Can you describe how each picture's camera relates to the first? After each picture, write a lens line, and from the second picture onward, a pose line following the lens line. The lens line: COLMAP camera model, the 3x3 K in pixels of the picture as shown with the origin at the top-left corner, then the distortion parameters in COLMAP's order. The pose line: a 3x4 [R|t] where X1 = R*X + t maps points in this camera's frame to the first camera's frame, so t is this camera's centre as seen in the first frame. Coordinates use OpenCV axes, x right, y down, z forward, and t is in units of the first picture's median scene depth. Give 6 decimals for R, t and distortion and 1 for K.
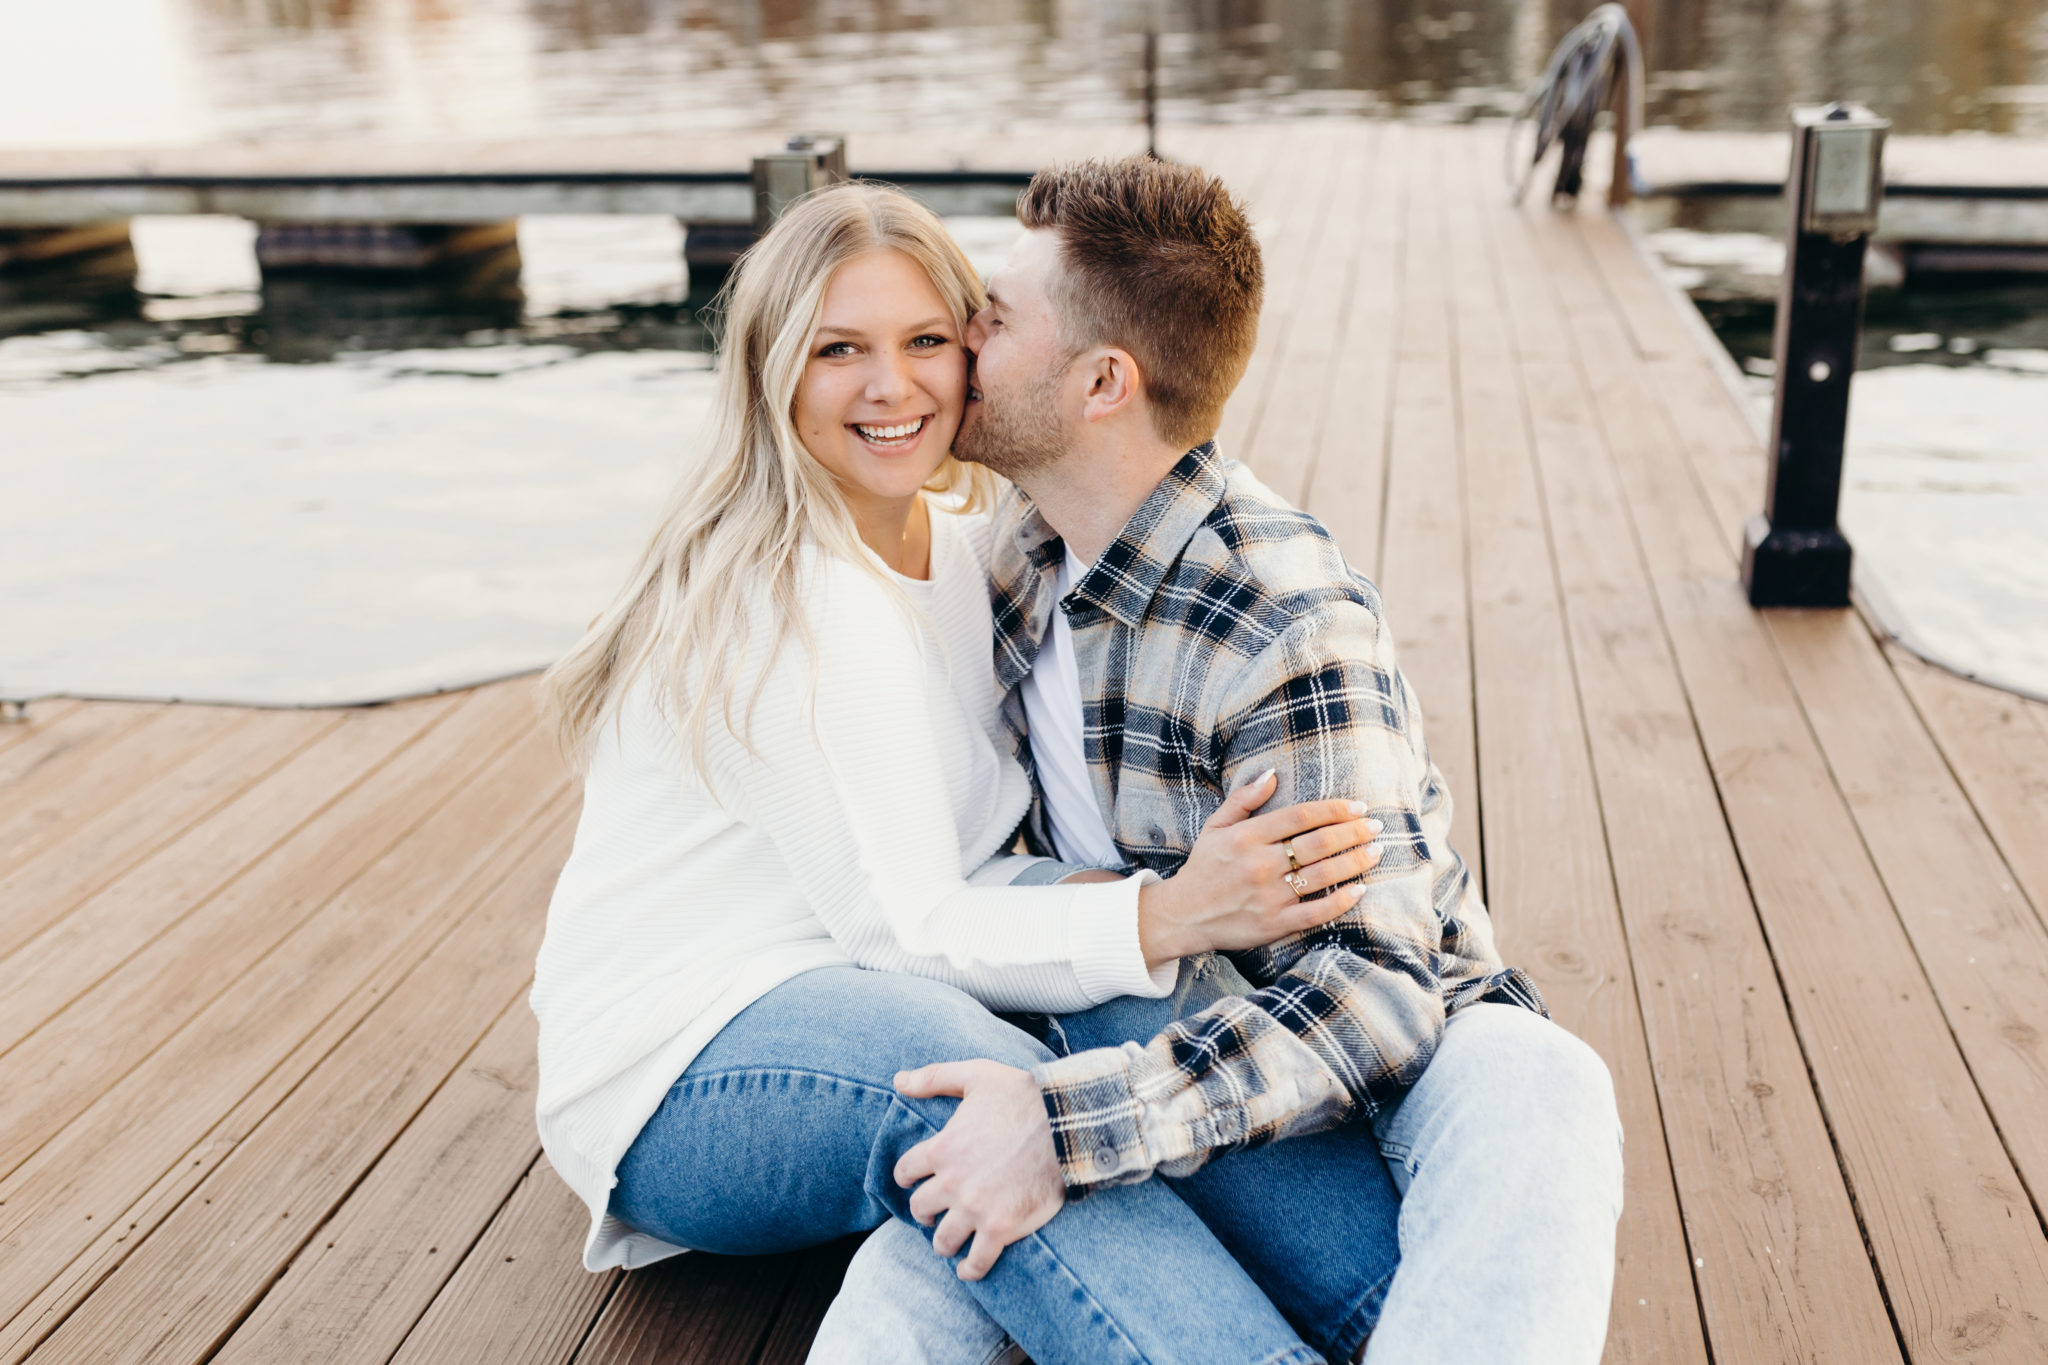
lens RADIAL K [[1946.4, 0, 1045.9], [0, 1946.4, 694.0], [0, 0, 1]] dist [0.002952, 0.002442]
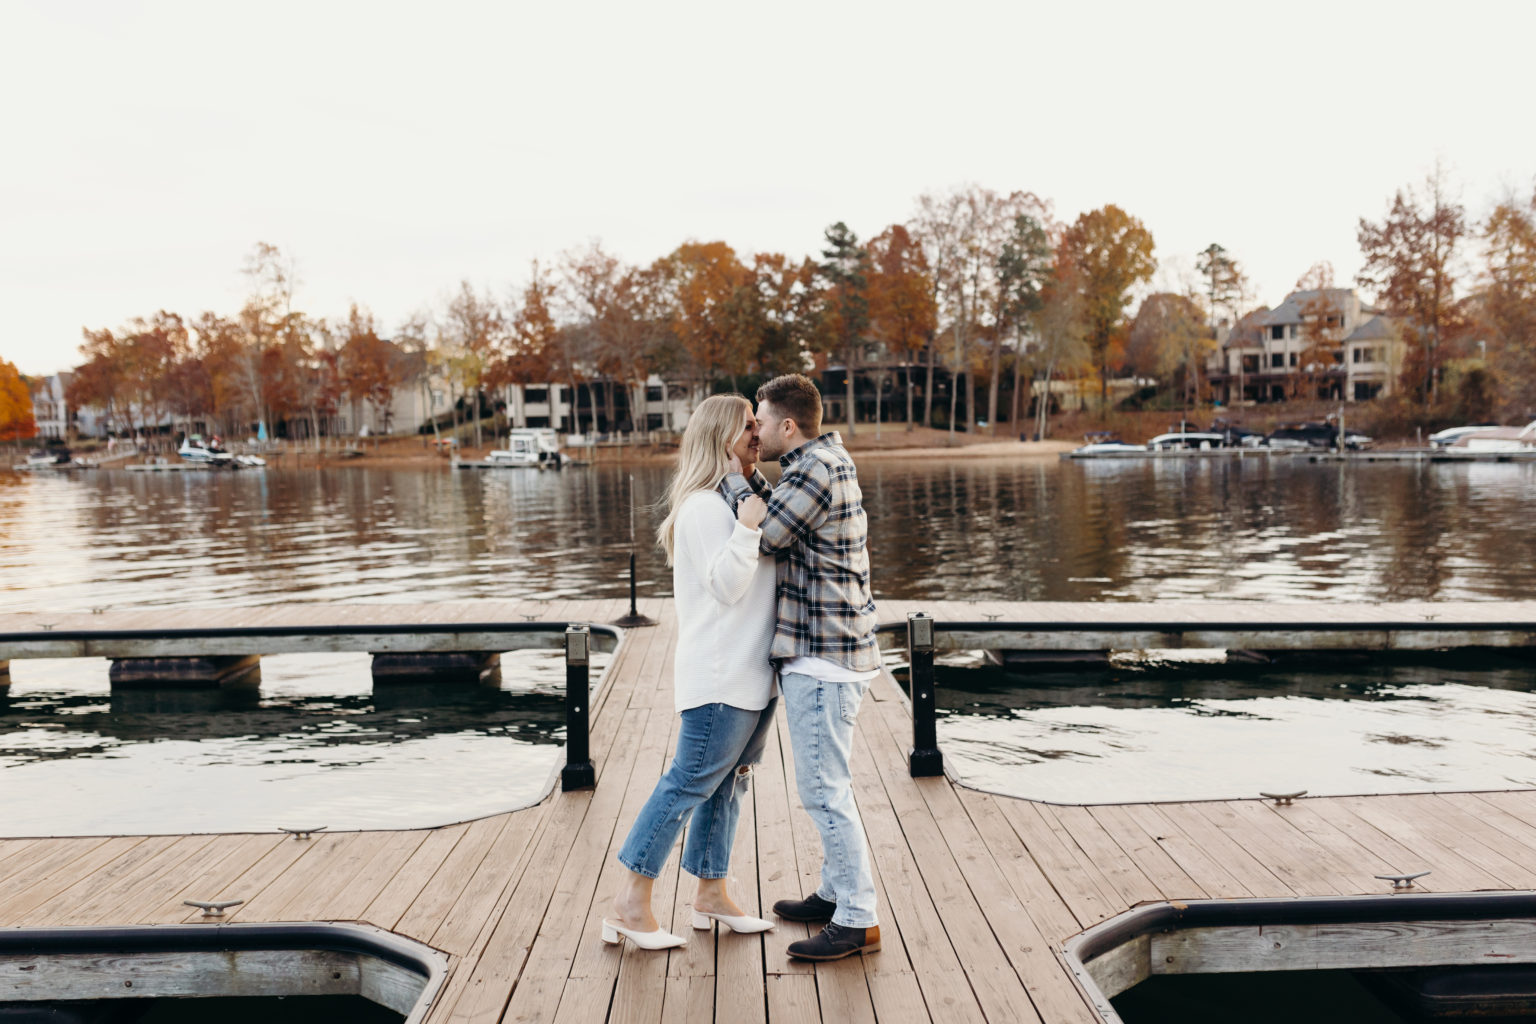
lens RADIAL K [[1462.6, 0, 765.9], [0, 1462.6, 532.0], [0, 0, 1]] dist [0.000825, -0.000459]
pose [[0.979820, -0.004505, 0.199832, -0.350273], [0.065566, 0.951674, -0.300028, 0.302859], [-0.188823, 0.307076, 0.932765, -1.356083]]
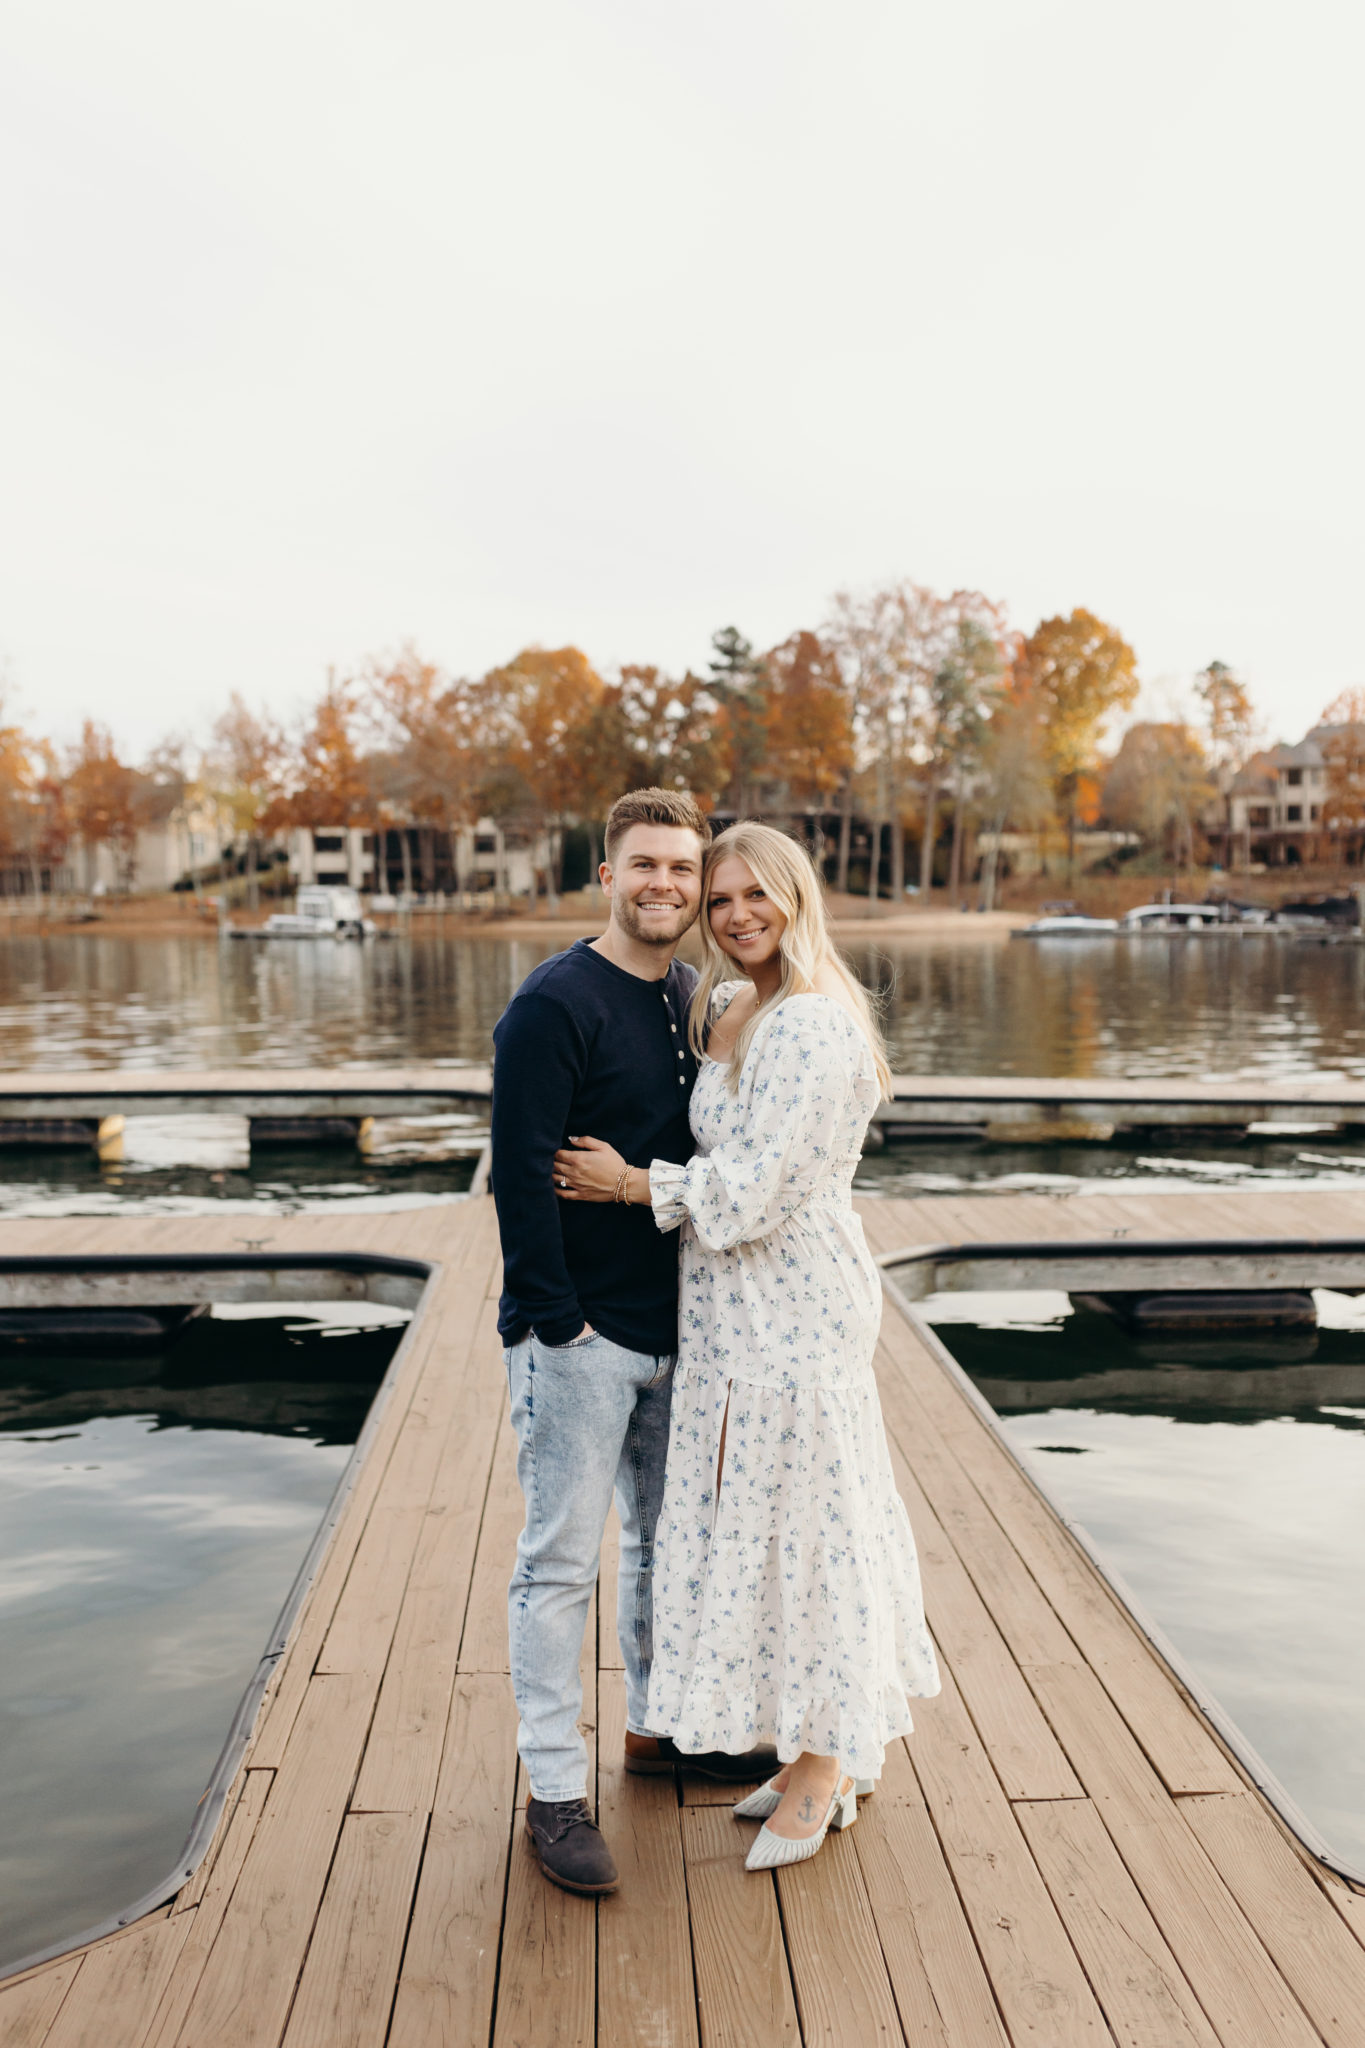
lens RADIAL K [[1984.6, 0, 686.0], [0, 1984.6, 1027.3], [0, 0, 1]] dist [0.011400, 0.017384]
pose [[0.973354, 0.008590, 0.229145, -0.758895], [0.062266, 0.951850, -0.300175, 0.908420], [-0.220690, 0.306444, 0.925952, -2.908601]]
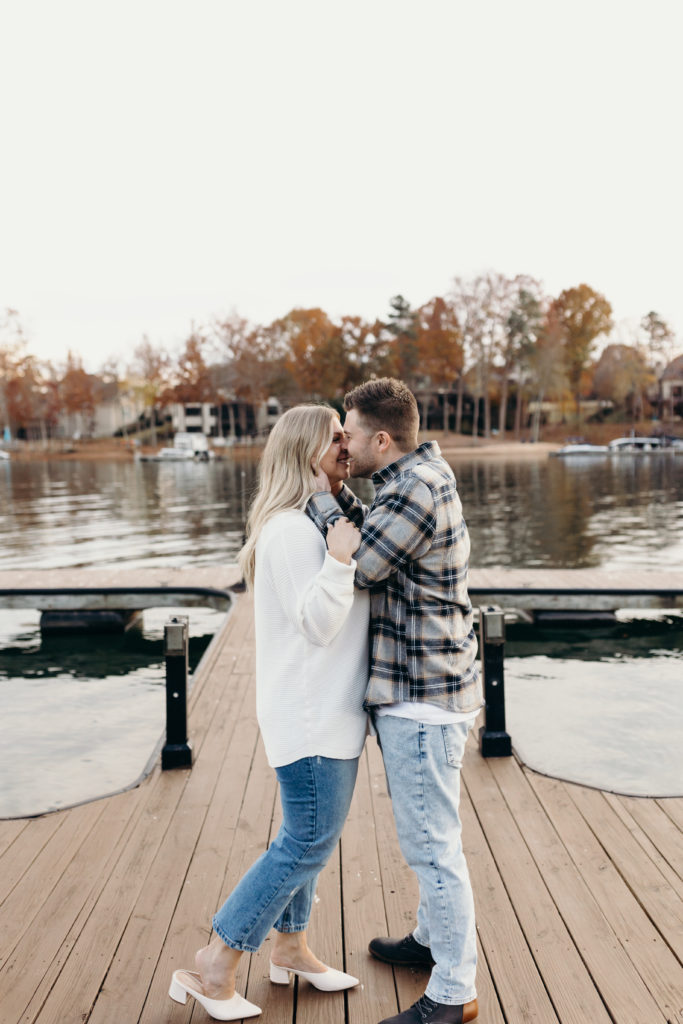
lens RADIAL K [[973.2, 0, 347.2], [0, 973.2, 509.2], [0, 0, 1]] dist [0.002952, 0.002442]
pose [[0.980006, -0.001837, 0.198960, -0.207377], [0.061528, 0.953743, -0.294261, 0.028676], [-0.189216, 0.300619, 0.934786, -0.687475]]
